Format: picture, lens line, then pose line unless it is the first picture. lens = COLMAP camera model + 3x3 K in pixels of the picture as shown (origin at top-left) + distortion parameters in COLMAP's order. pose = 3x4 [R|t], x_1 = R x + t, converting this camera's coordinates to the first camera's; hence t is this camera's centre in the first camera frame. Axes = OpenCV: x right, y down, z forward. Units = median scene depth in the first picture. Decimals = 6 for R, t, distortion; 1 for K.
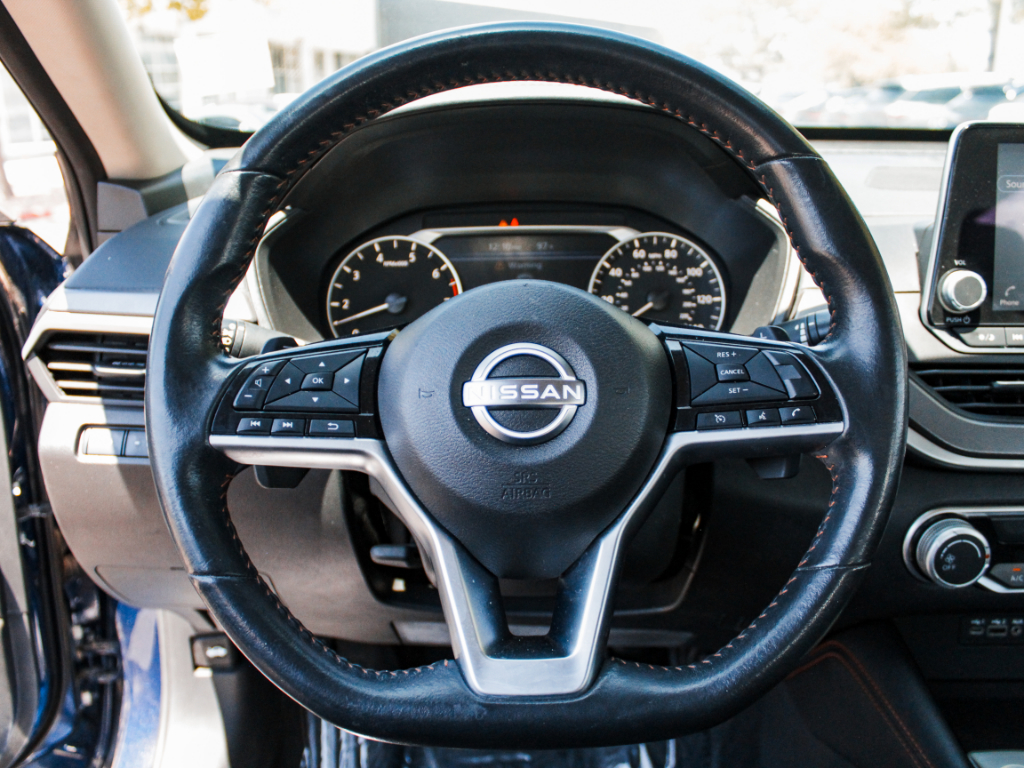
lens RADIAL K [[941.8, 0, 512.0], [0, 941.8, 384.0], [0, 0, 1]] dist [-0.167537, 0.134524]
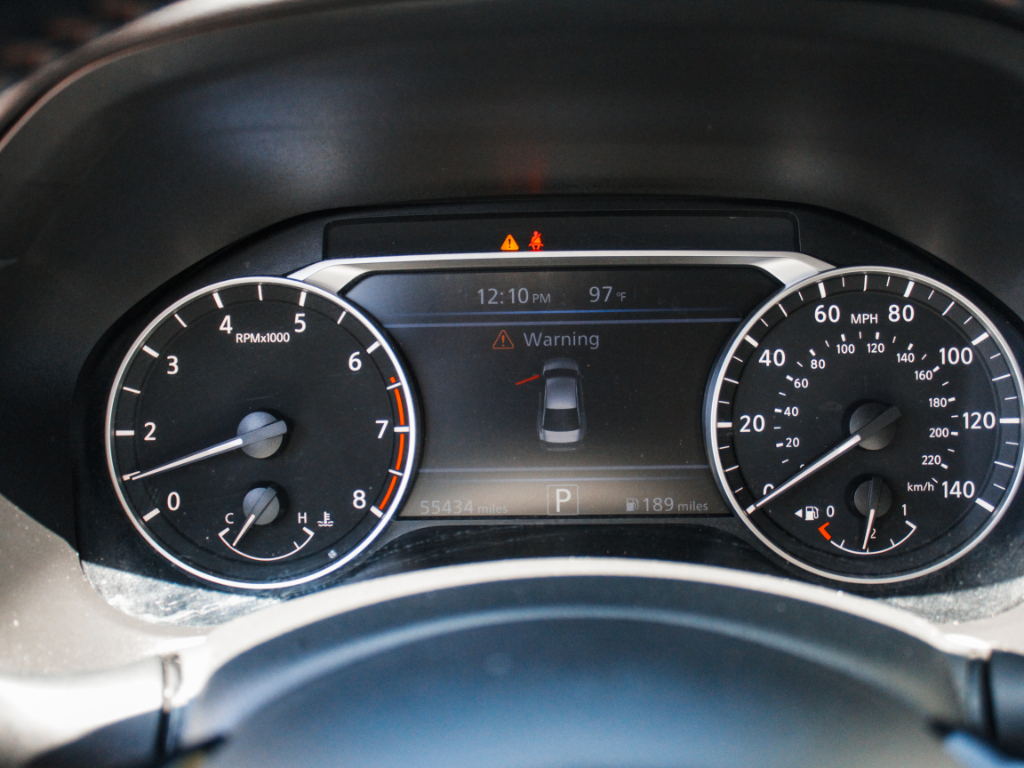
lens RADIAL K [[1262.1, 0, 512.0], [0, 1262.1, 384.0], [0, 0, 1]] dist [-0.092639, 0.018474]
pose [[0.999929, -0.005839, -0.010408, -0.002898], [0.006440, 0.998253, 0.058731, -0.142800], [0.010047, -0.058794, 0.998220, 0.426425]]
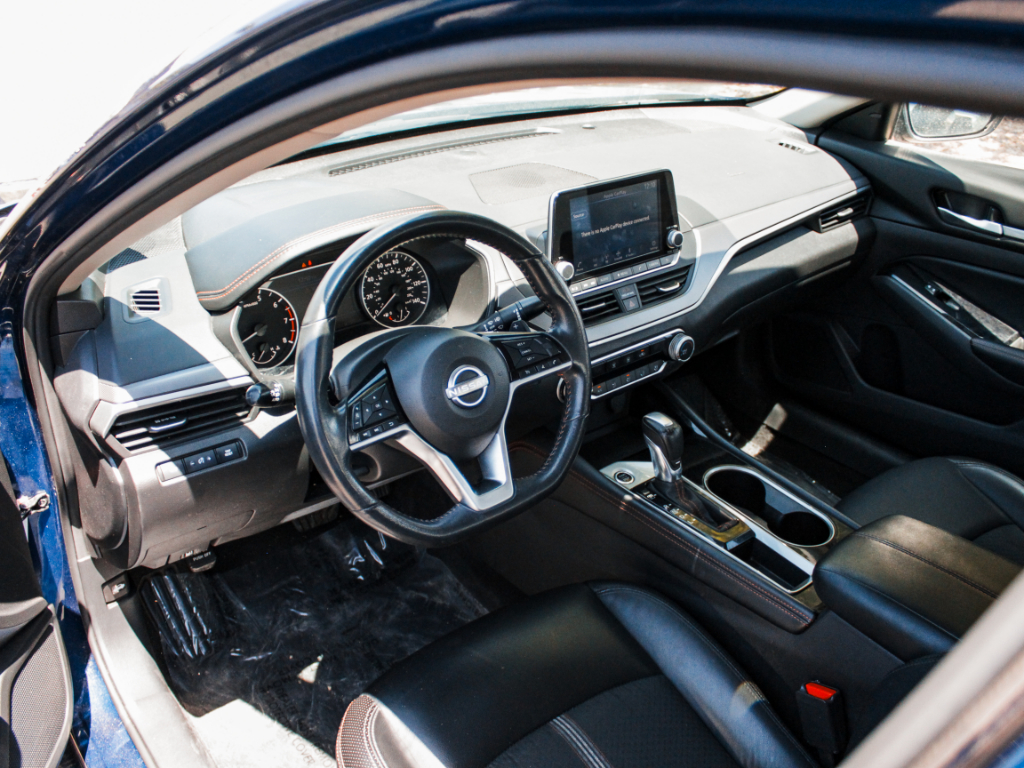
lens RADIAL K [[941.8, 0, 512.0], [0, 941.8, 384.0], [0, 0, 1]] dist [-0.167537, 0.134524]
pose [[0.769020, -0.285790, 0.571780, -0.736747], [0.155103, 0.951184, 0.266819, -0.358662], [-0.620123, -0.116505, 0.775806, -0.527677]]
